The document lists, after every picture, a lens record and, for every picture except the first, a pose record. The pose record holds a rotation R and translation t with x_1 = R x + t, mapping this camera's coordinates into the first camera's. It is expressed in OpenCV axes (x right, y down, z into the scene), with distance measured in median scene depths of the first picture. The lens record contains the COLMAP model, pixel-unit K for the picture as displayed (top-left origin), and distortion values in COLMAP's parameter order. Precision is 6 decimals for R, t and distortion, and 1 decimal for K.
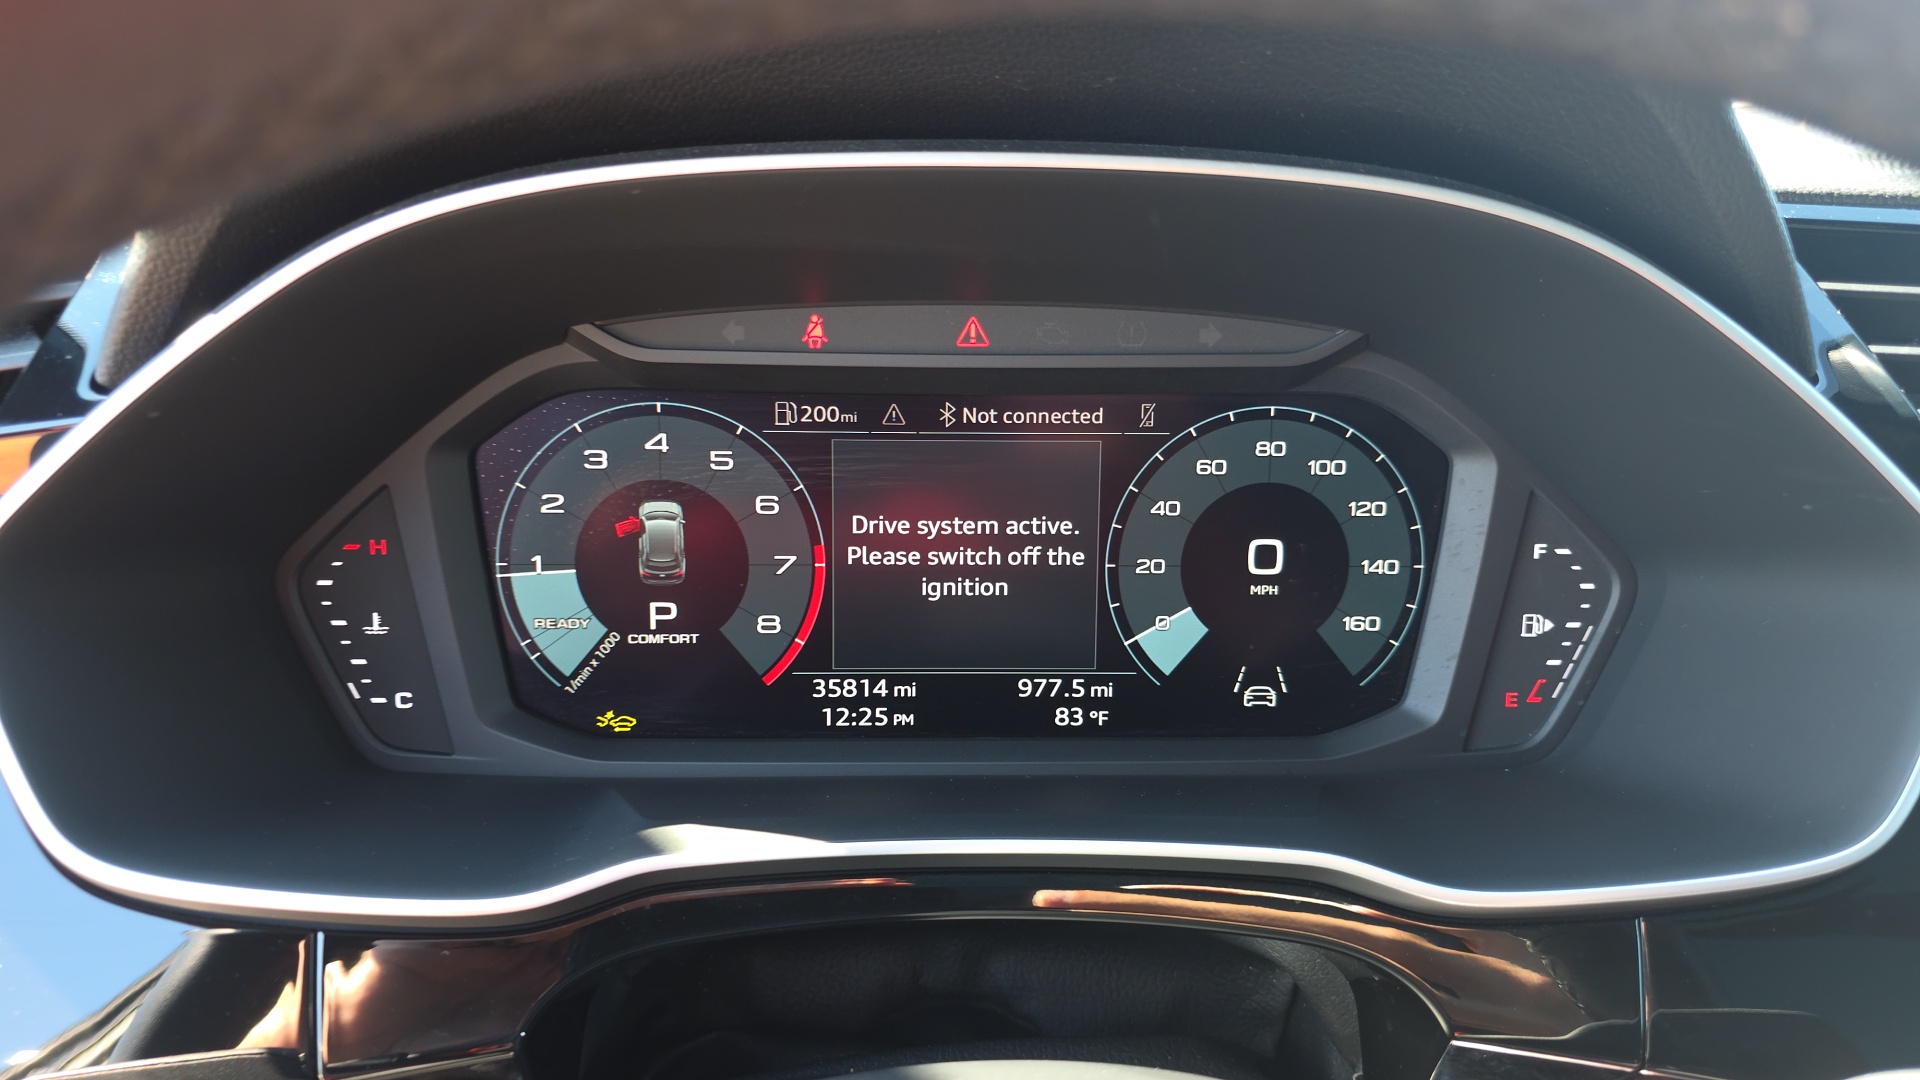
lens RADIAL K [[1311.5, 0, 953.0], [0, 1311.5, 530.2], [0, 0, 1]] dist [0.048004, -0.054117]
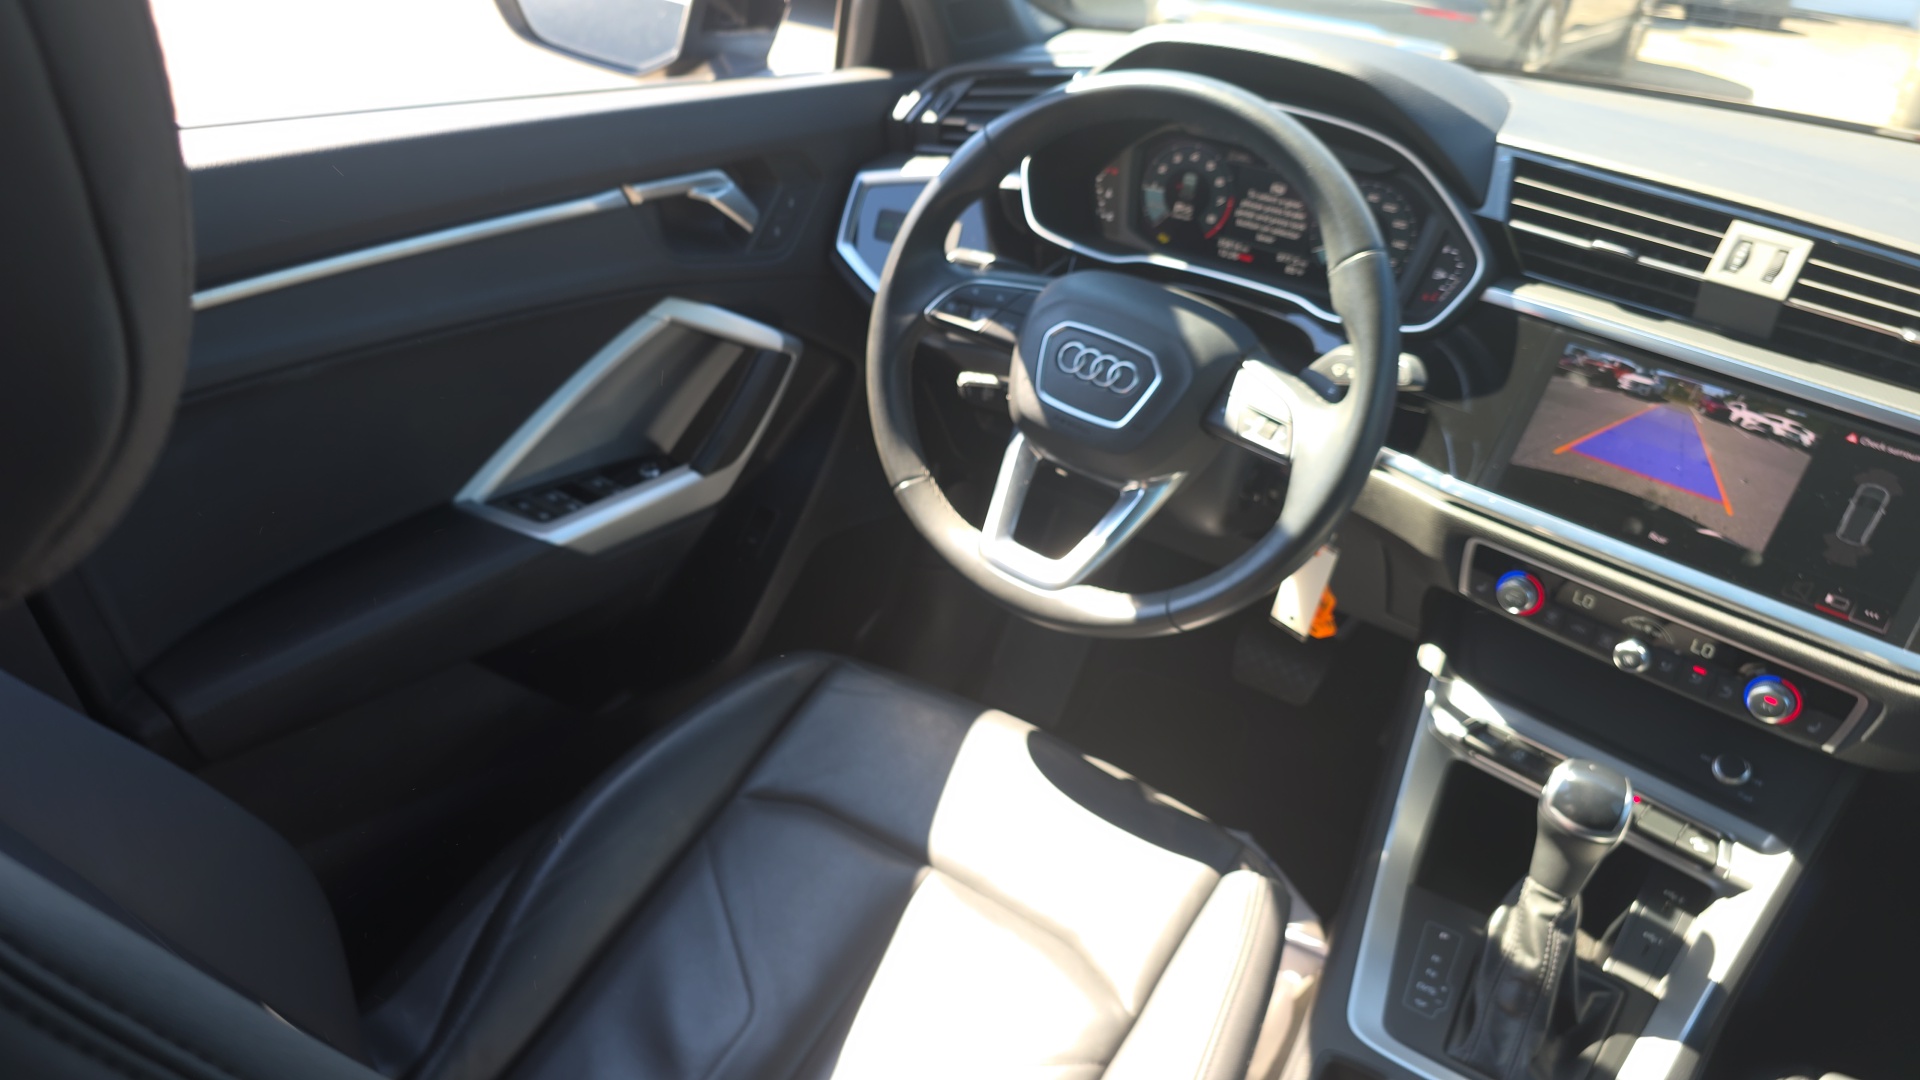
lens RADIAL K [[1311.5, 0, 953.0], [0, 1311.5, 530.2], [0, 0, 1]] dist [0.048004, -0.054117]
pose [[0.815725, 0.334256, -0.472086, 1.162483], [-0.215679, 0.933040, 0.287955, -0.012590], [0.536726, -0.133073, 0.833197, -2.231097]]
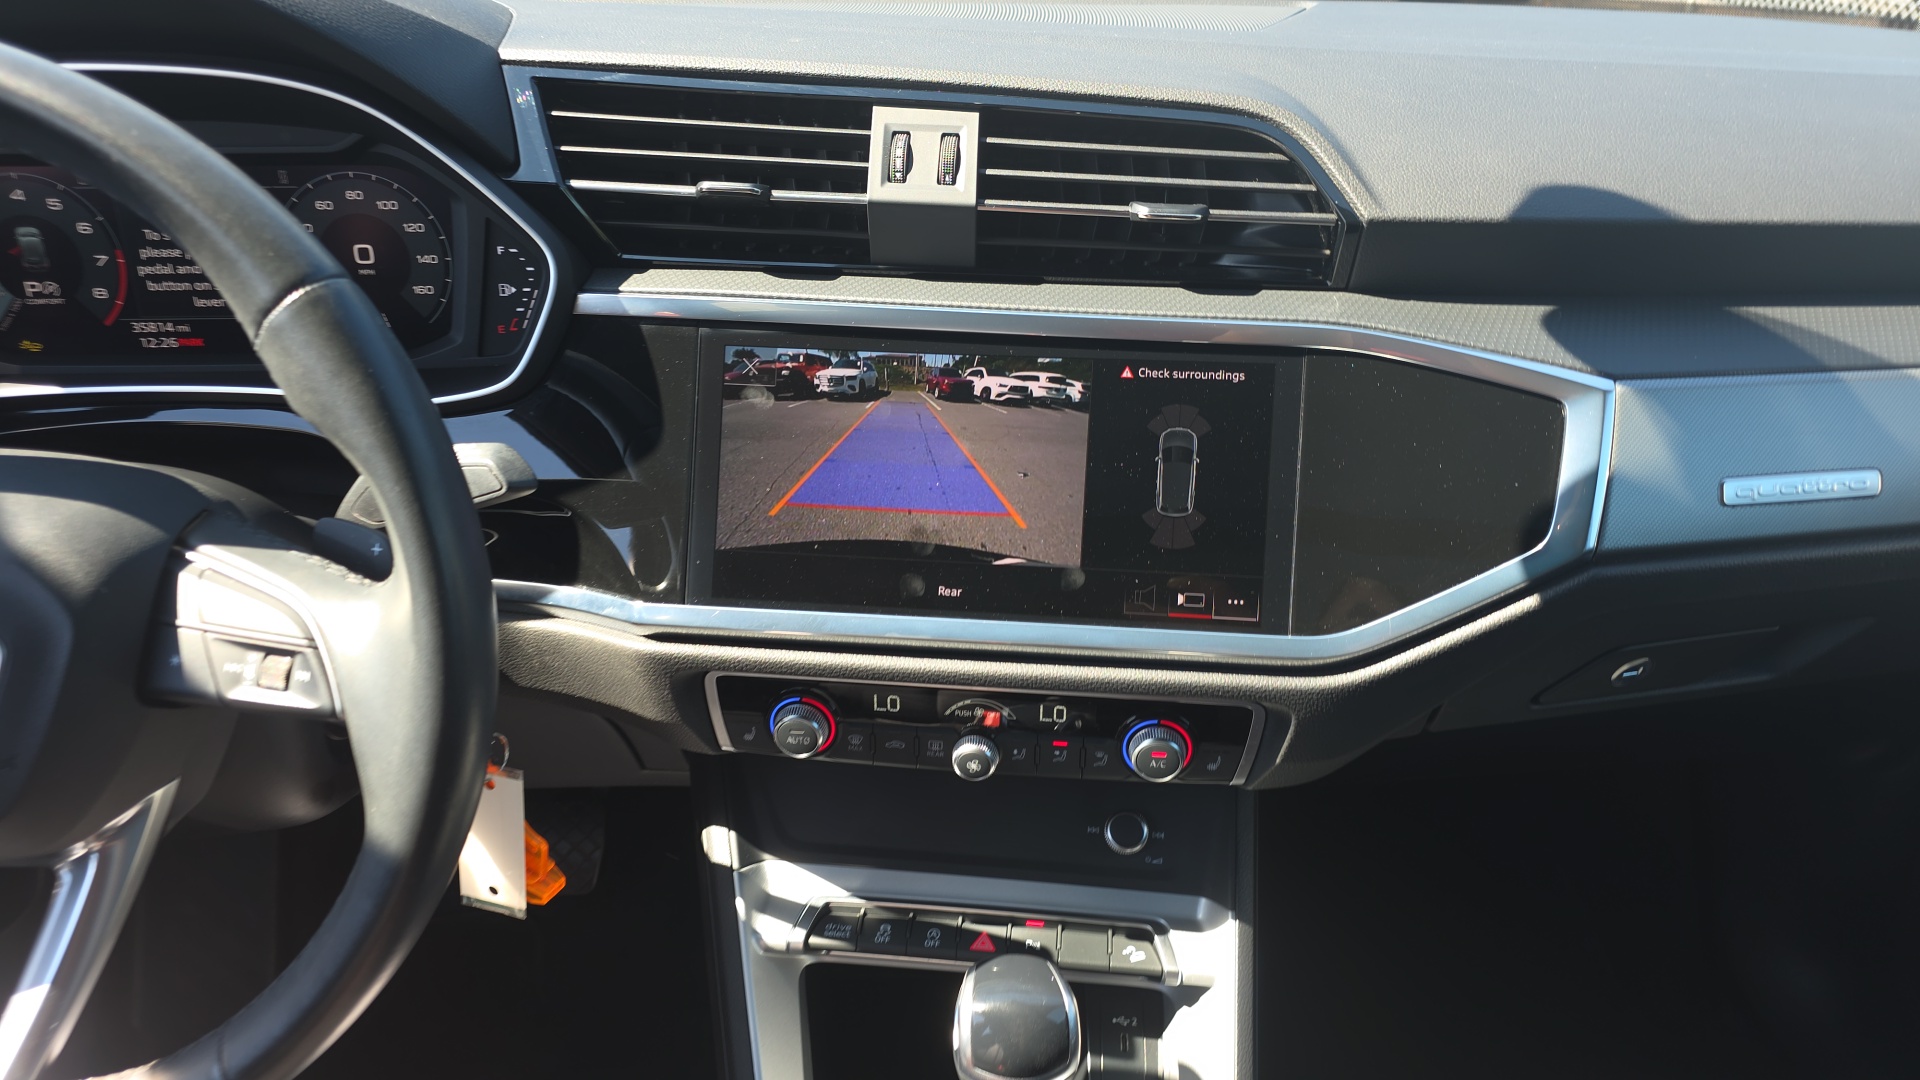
lens RADIAL K [[1316.4, 0, 944.3], [0, 1316.4, 598.7], [0, 0, 1]] dist [0.051783, -0.059979]
pose [[0.999247, -0.019989, 0.033263, 1.008228], [0.010523, 0.964589, 0.263546, 0.003378], [-0.037354, -0.262998, 0.964073, -1.019002]]
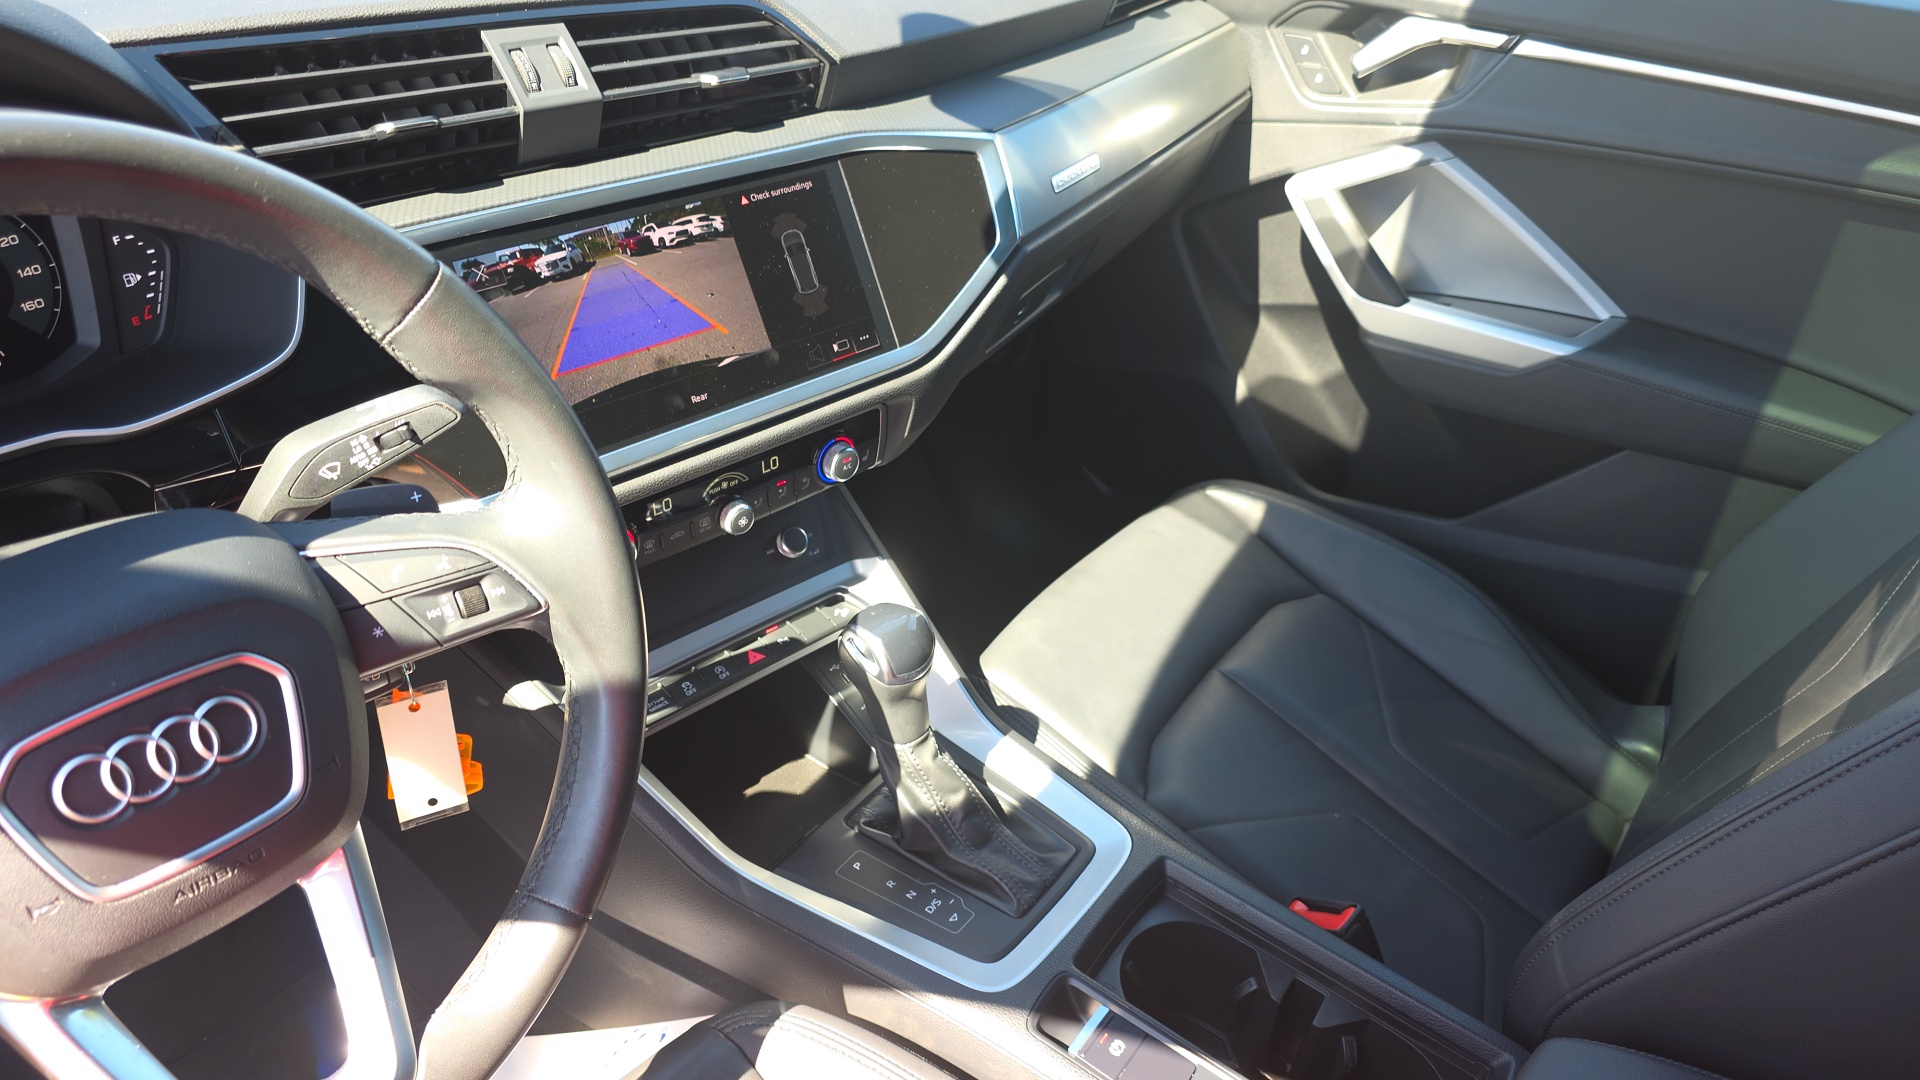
lens RADIAL K [[1288.5, 0, 940.2], [0, 1288.5, 571.2], [0, 0, 1]] dist [0.038969, -0.050213]
pose [[0.628924, -0.432242, 0.646237, -0.207534], [0.155959, 0.884453, 0.439795, -0.192451], [-0.761664, -0.175811, 0.623666, -1.096519]]
